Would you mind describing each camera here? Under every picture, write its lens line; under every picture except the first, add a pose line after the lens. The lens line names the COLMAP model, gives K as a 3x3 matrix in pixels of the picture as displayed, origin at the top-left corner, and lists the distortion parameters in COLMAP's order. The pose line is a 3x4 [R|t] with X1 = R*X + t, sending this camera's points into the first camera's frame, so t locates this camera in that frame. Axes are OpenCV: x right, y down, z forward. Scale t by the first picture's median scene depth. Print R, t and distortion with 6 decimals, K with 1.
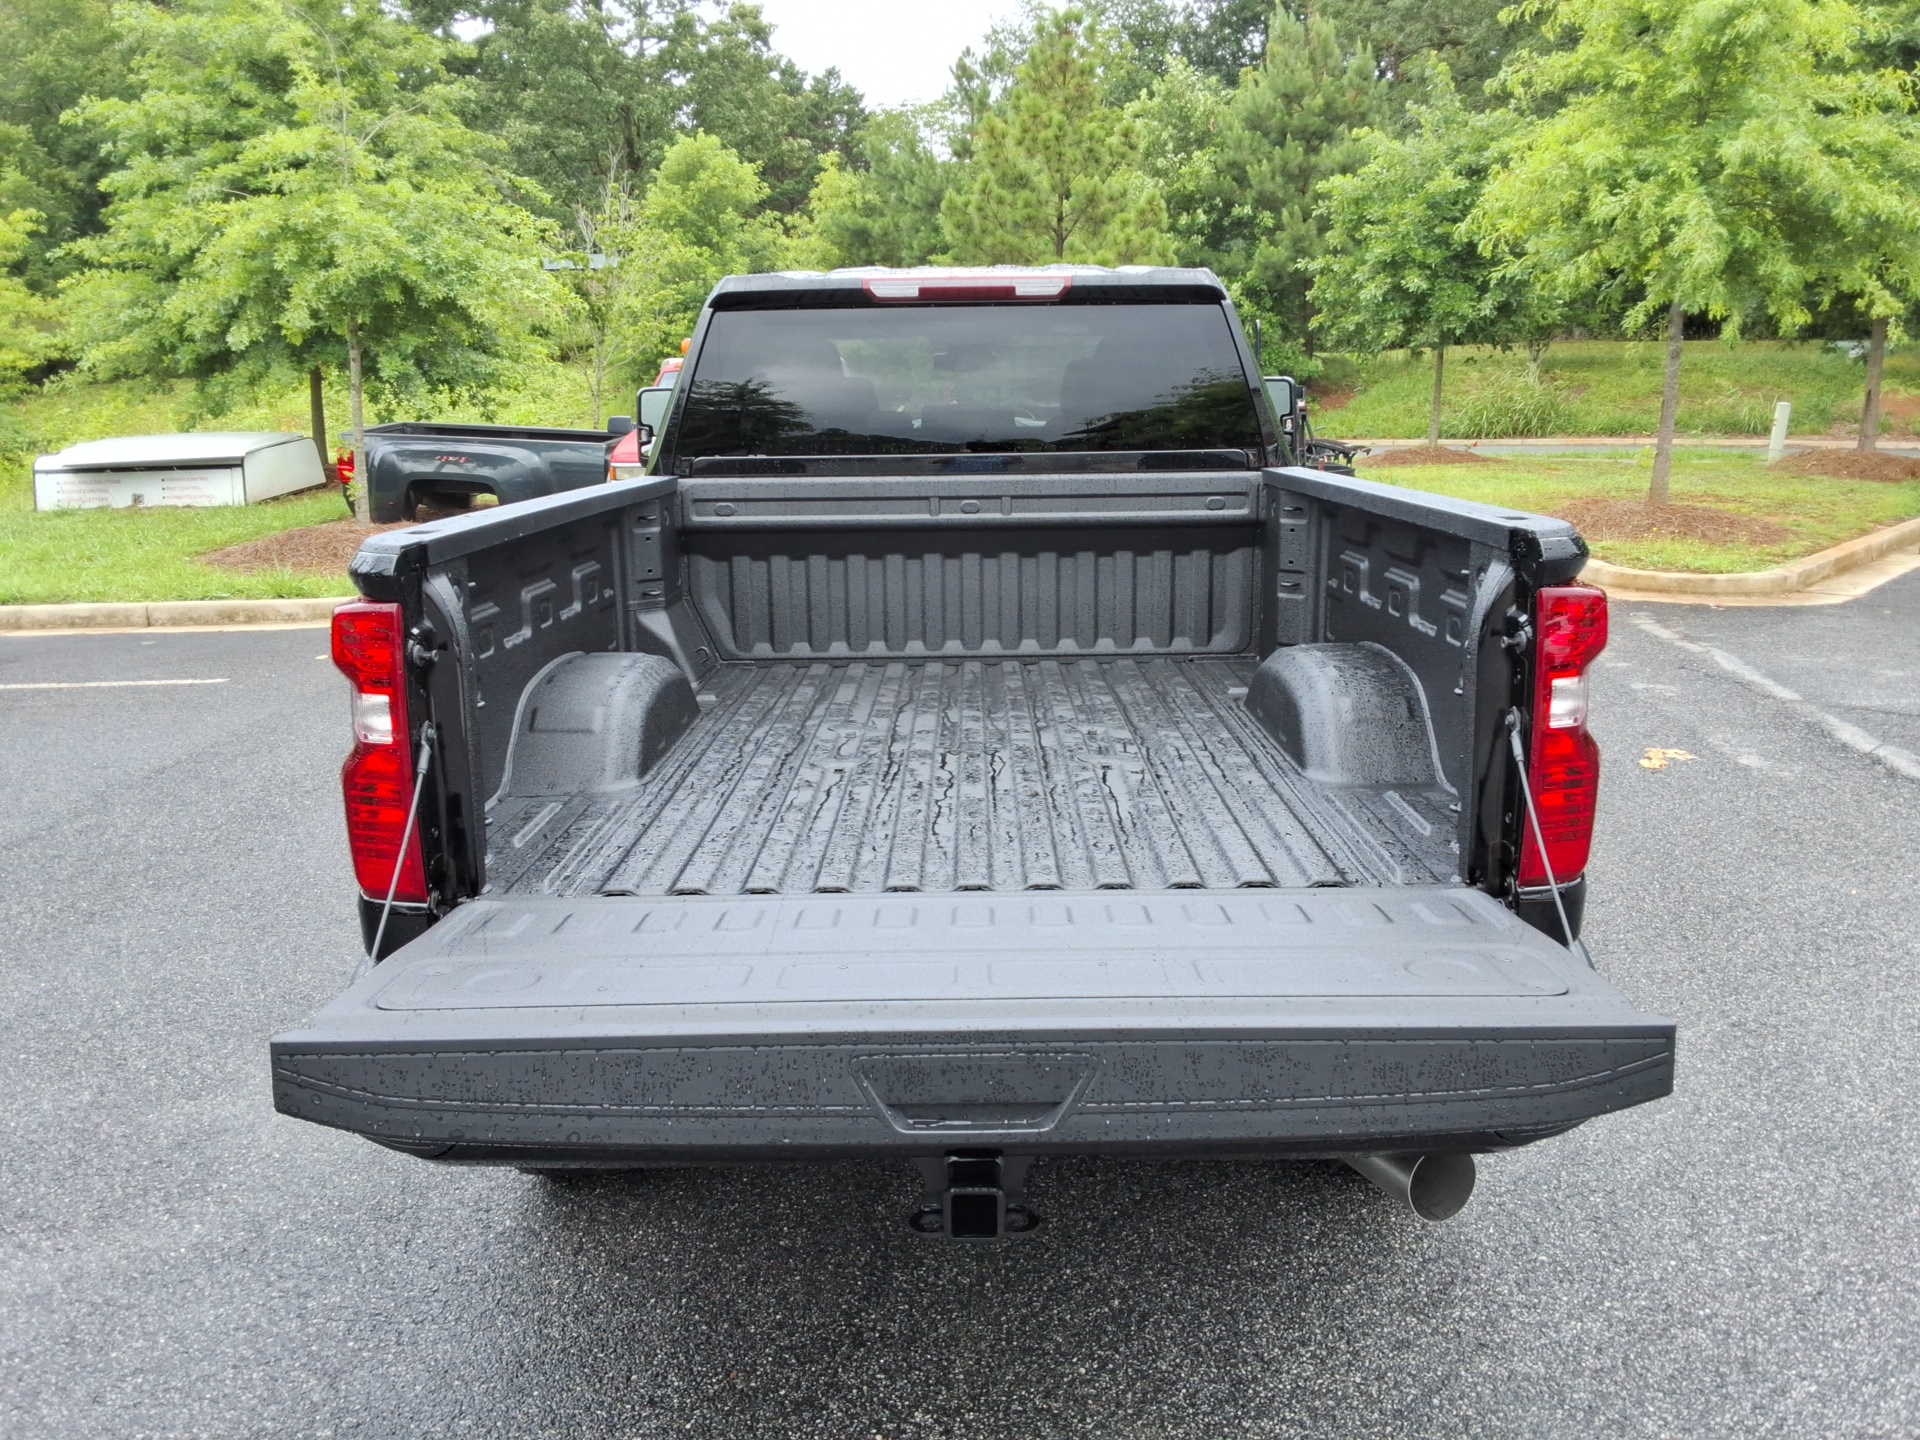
lens RADIAL K [[1575.1, 0, 976.4], [0, 1575.1, 714.1], [0, 0, 1]] dist [0.089412, -0.138515]
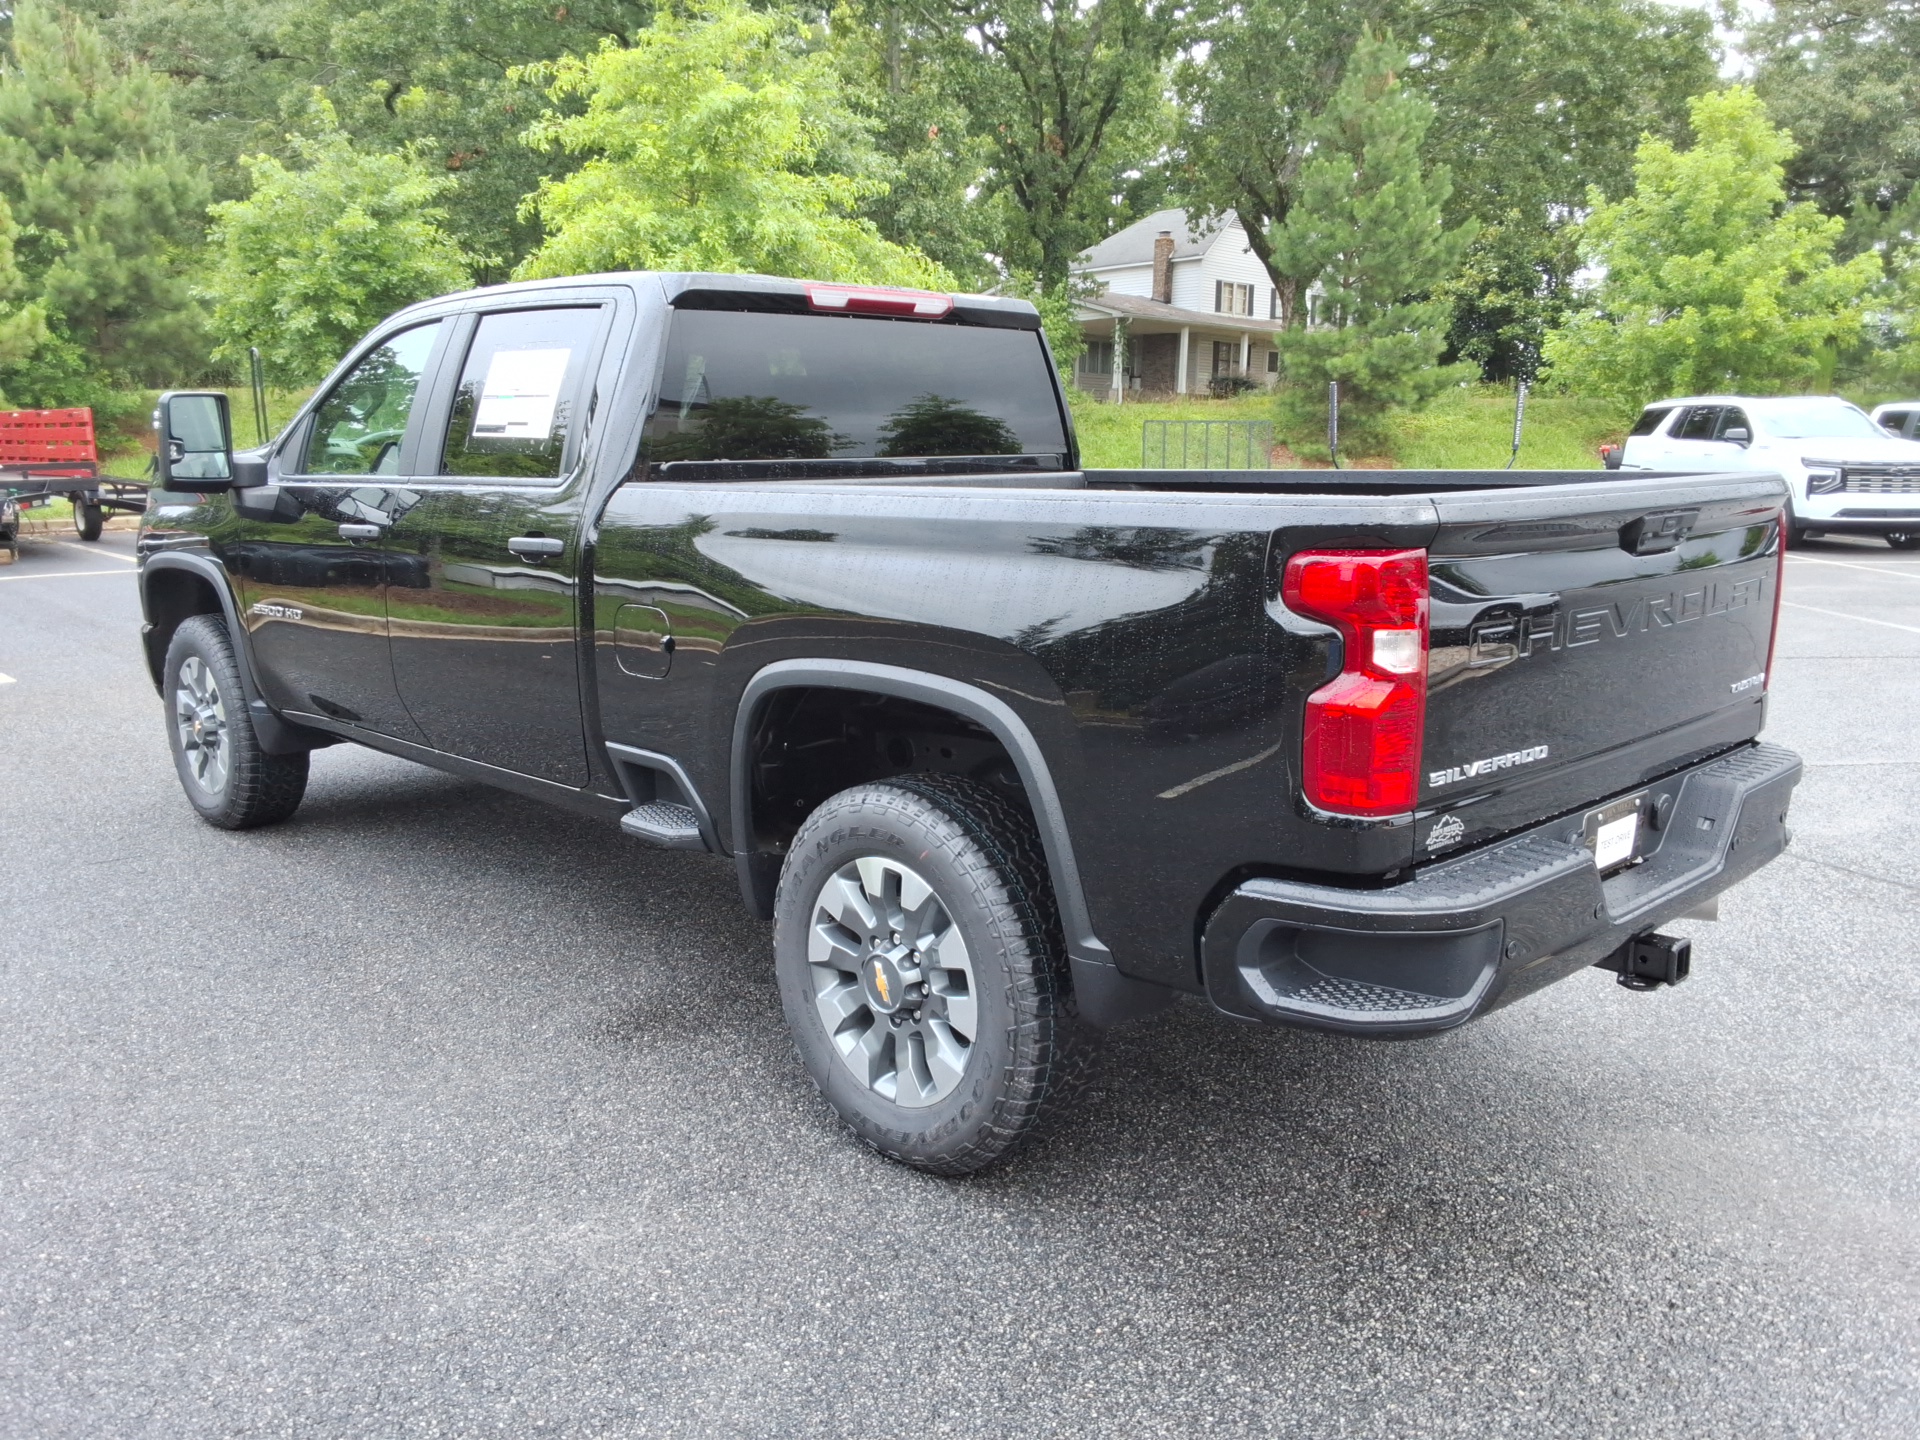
lens RADIAL K [[1575.1, 0, 976.4], [0, 1575.1, 714.1], [0, 0, 1]] dist [0.089412, -0.138515]
pose [[0.706174, -0.119482, 0.697884, -0.252985], [0.140298, 0.989728, 0.027483, -0.005092], [-0.693999, 0.078504, 0.715683, 0.073234]]
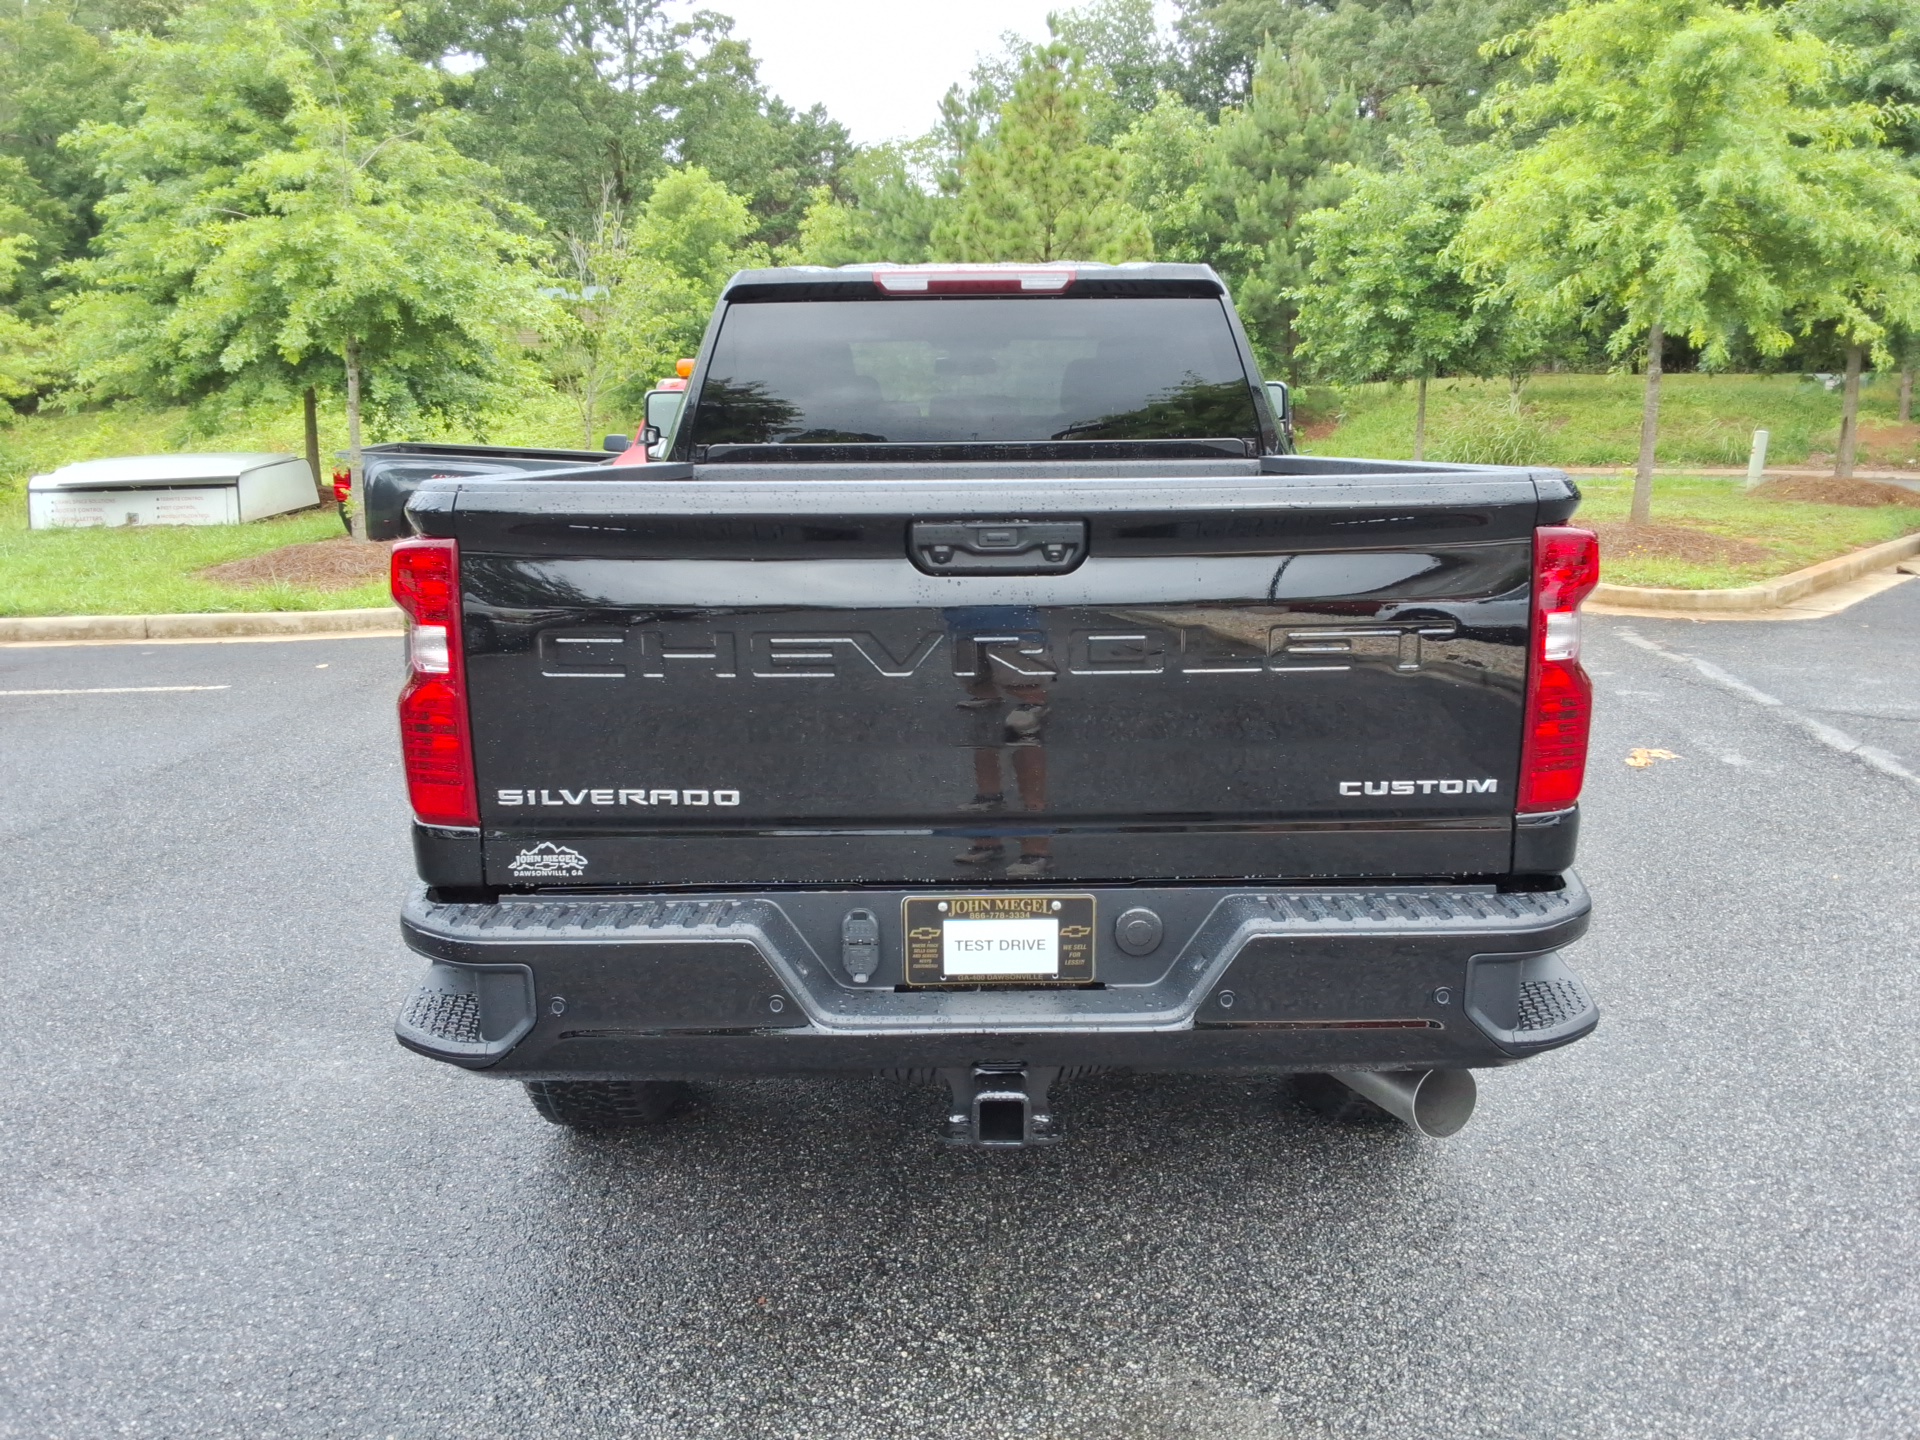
lens RADIAL K [[1573.0, 0, 974.3], [0, 1573.0, 718.4], [0, 0, 1]] dist [0.113760, -0.183594]
pose [[0.999956, 0.000887, 0.009349, -0.005260], [-0.000699, 0.999797, -0.020131, 0.012478], [-0.009365, 0.020124, 0.999754, -0.009386]]
